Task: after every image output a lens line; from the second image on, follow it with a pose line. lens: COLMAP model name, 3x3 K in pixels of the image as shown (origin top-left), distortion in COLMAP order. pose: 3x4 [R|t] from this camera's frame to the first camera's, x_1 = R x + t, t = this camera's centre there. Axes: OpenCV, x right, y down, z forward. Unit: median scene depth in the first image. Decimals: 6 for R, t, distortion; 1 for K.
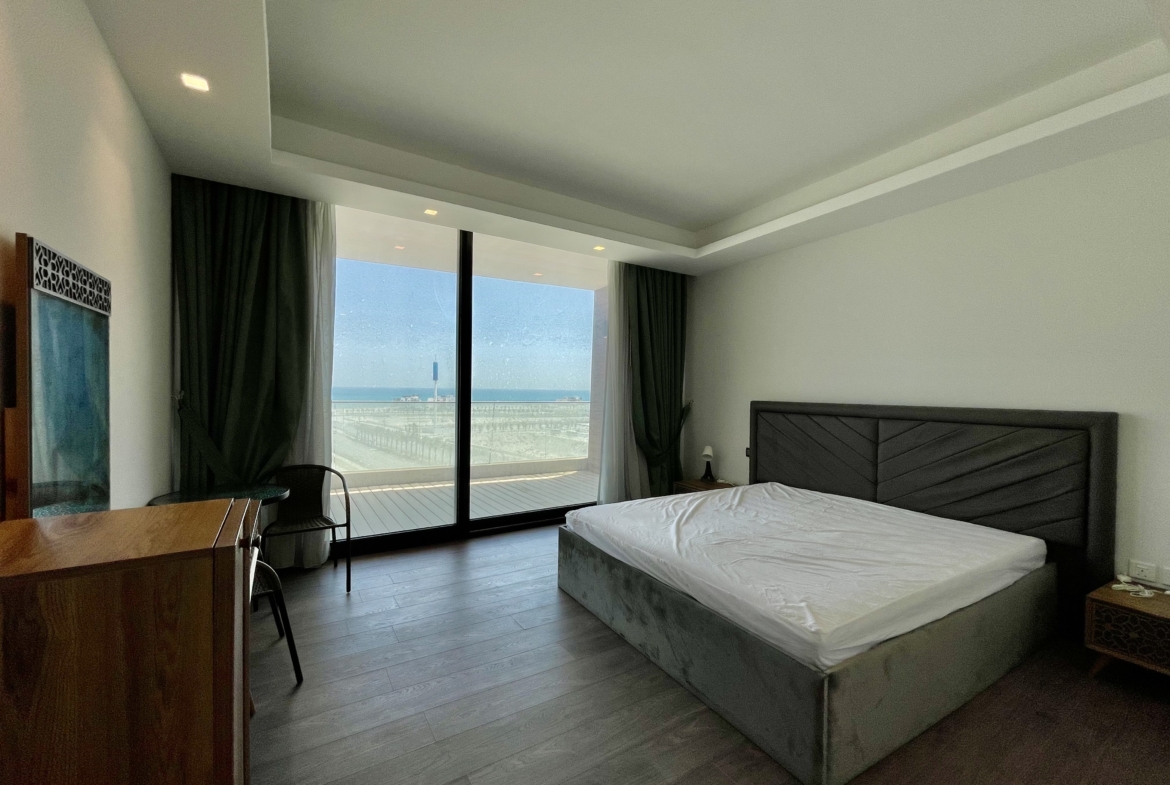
lens RADIAL K [[470.7, 0, 581.5], [0, 470.7, 395.0], [0, 0, 1]] dist [0.000283, -0.002841]
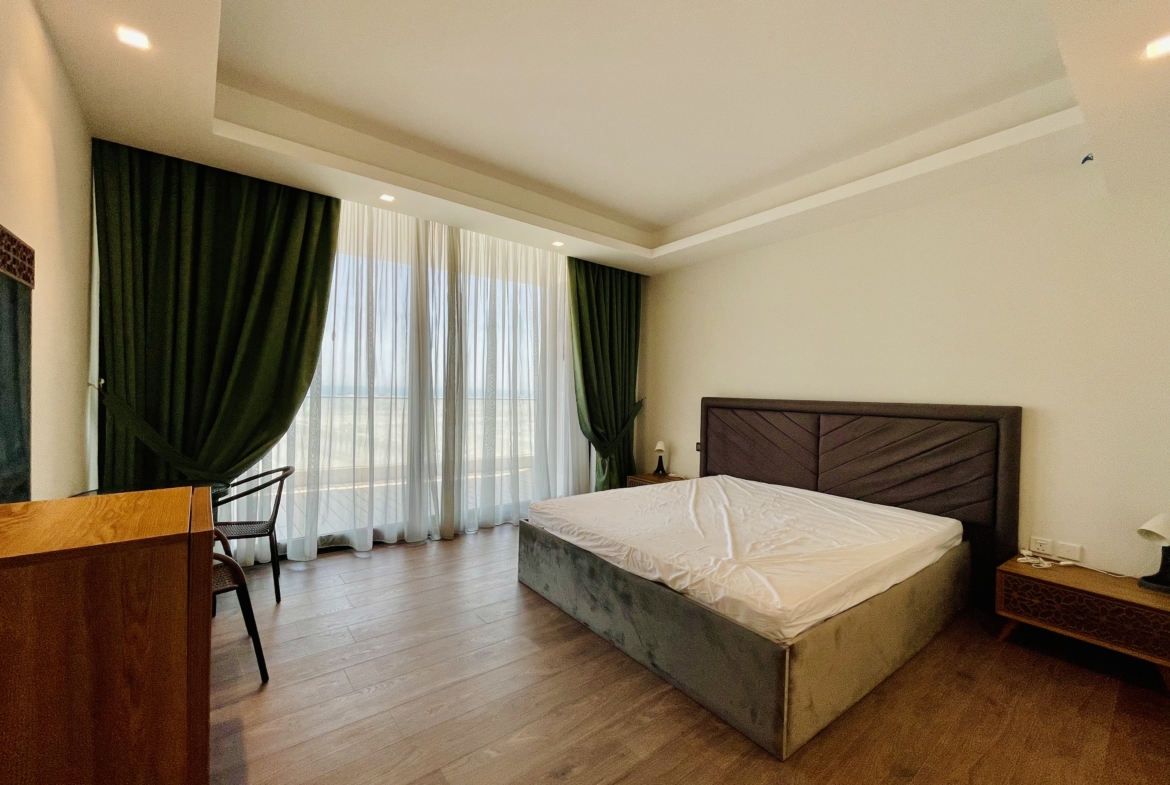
lens RADIAL K [[470.7, 0, 581.5], [0, 470.7, 395.0], [0, 0, 1]] dist [0.000283, -0.002841]
pose [[0.993144, 0.008196, 0.116614, -0.044366], [-0.008224, 0.999966, -0.000237, 0.016906], [-0.116612, -0.000724, 0.993177, -0.004851]]
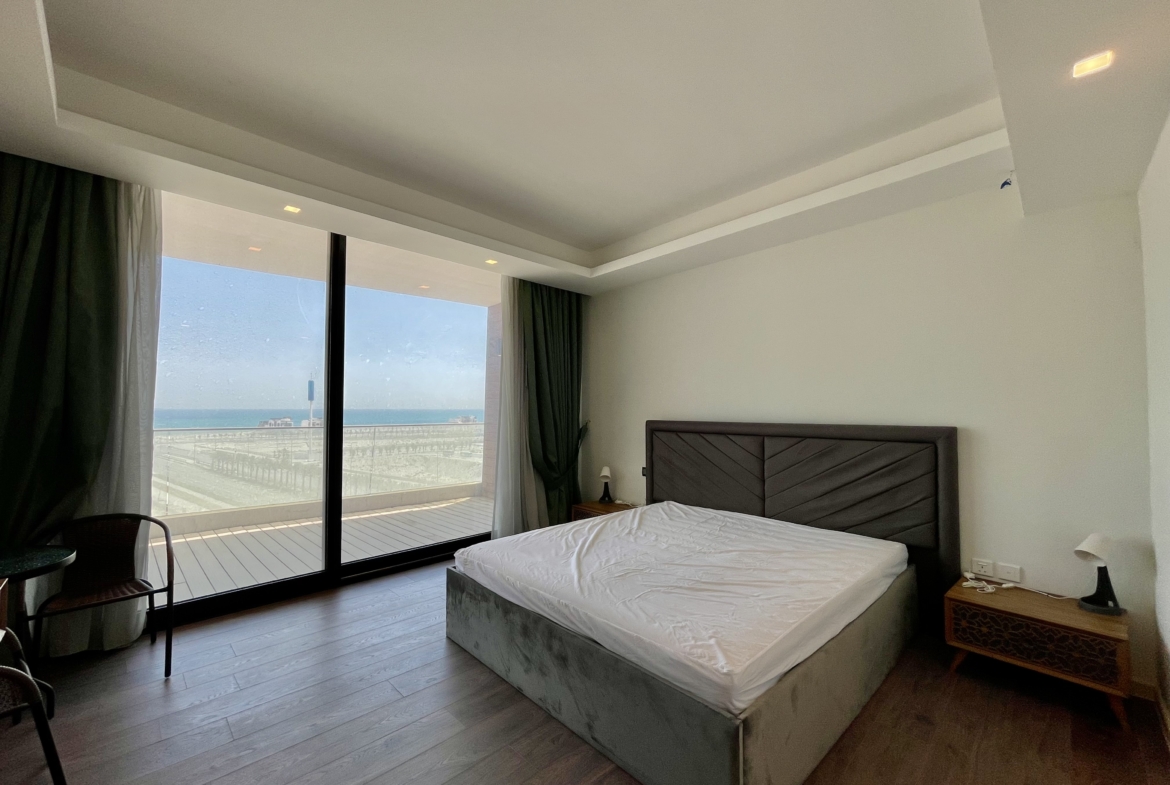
lens RADIAL K [[470.7, 0, 581.5], [0, 470.7, 395.0], [0, 0, 1]] dist [0.000283, -0.002841]
pose [[0.975714, -0.006811, 0.218945, 0.008956], [0.015341, 0.999187, -0.037286, -0.010767], [-0.218513, 0.039739, 0.975025, 0.081459]]
